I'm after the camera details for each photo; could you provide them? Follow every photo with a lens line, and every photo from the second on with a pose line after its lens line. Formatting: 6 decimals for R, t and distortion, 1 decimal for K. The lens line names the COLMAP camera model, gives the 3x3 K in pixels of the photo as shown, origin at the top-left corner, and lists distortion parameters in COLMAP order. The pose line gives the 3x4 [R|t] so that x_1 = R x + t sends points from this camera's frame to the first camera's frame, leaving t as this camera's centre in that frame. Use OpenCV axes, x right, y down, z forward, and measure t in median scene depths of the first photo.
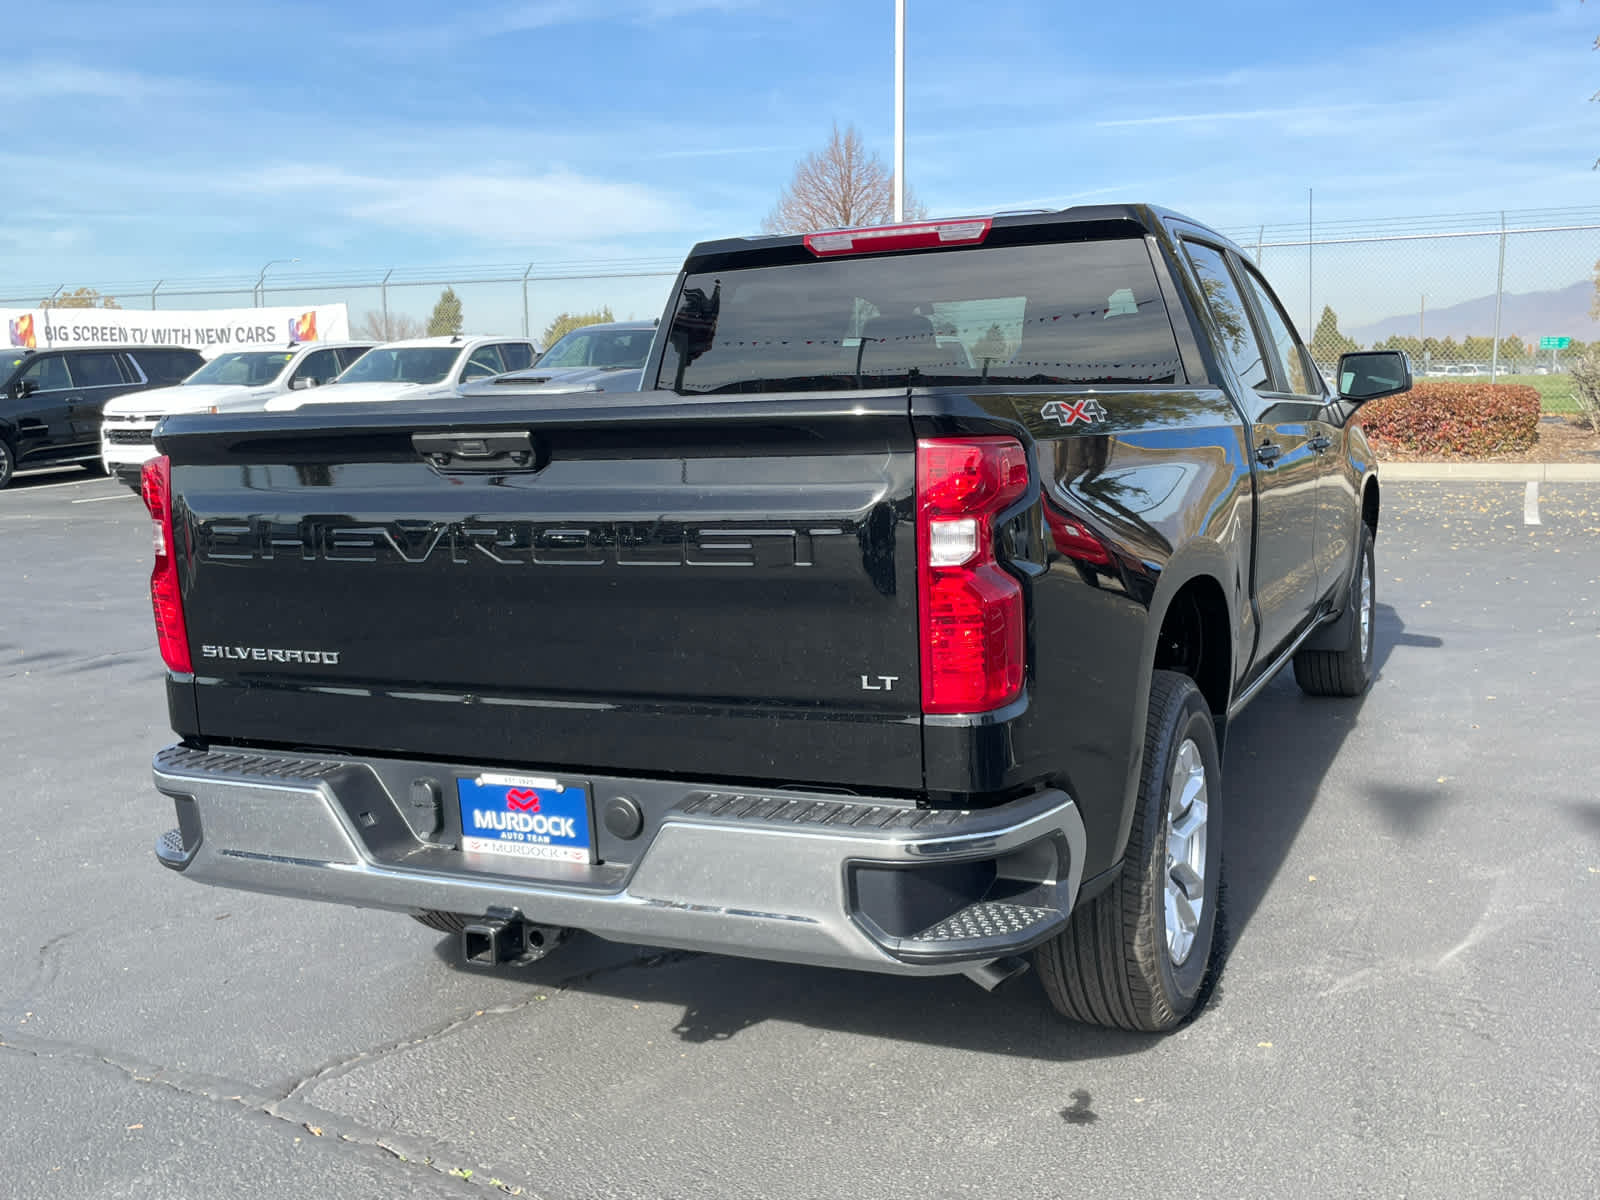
lens RADIAL K [[1537.1, 0, 815.1], [0, 1537.1, 615.6], [0, 0, 1]] dist [0.052955, 0.000000]
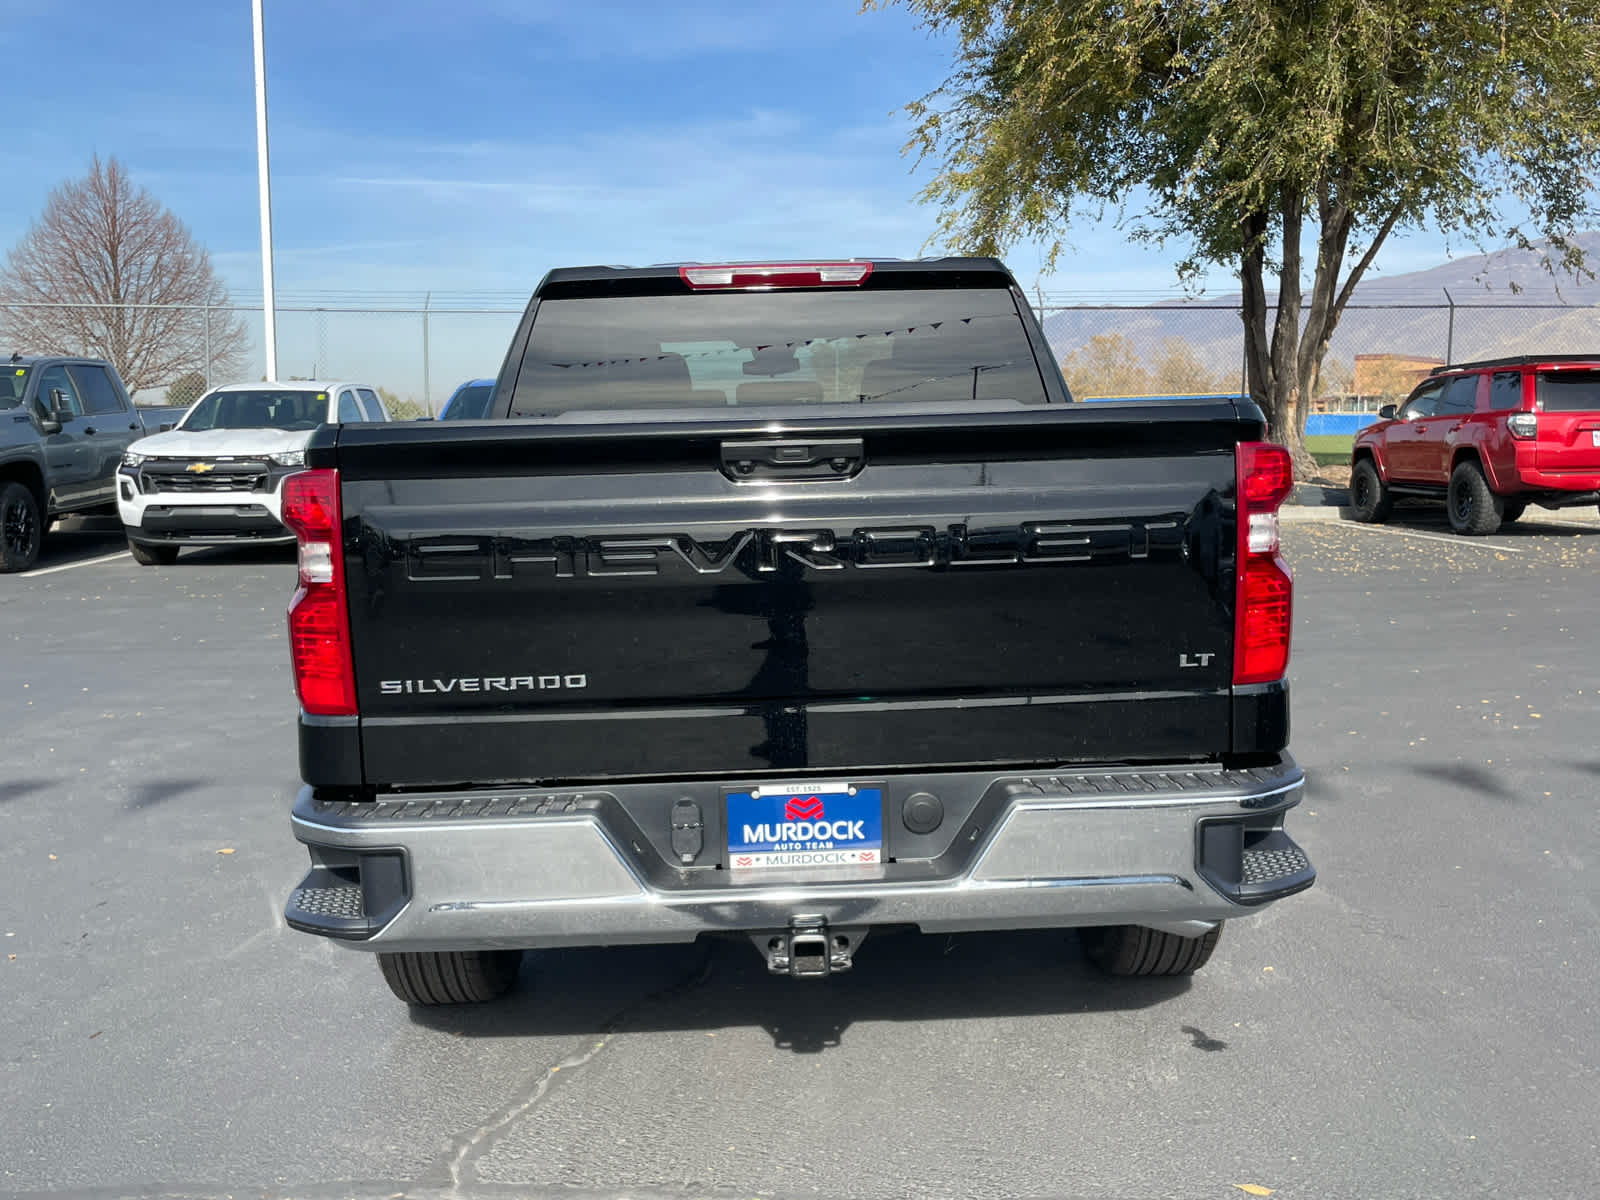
lens RADIAL K [[1537.1, 0, 816.4], [0, 1537.1, 608.0], [0, 0, 1]] dist [0.052955, 0.000000]
pose [[0.892409, -0.039120, 0.449528, -0.612005], [0.058545, 0.997852, -0.029387, 0.019501], [-0.447413, 0.052543, 0.892783, 0.097731]]
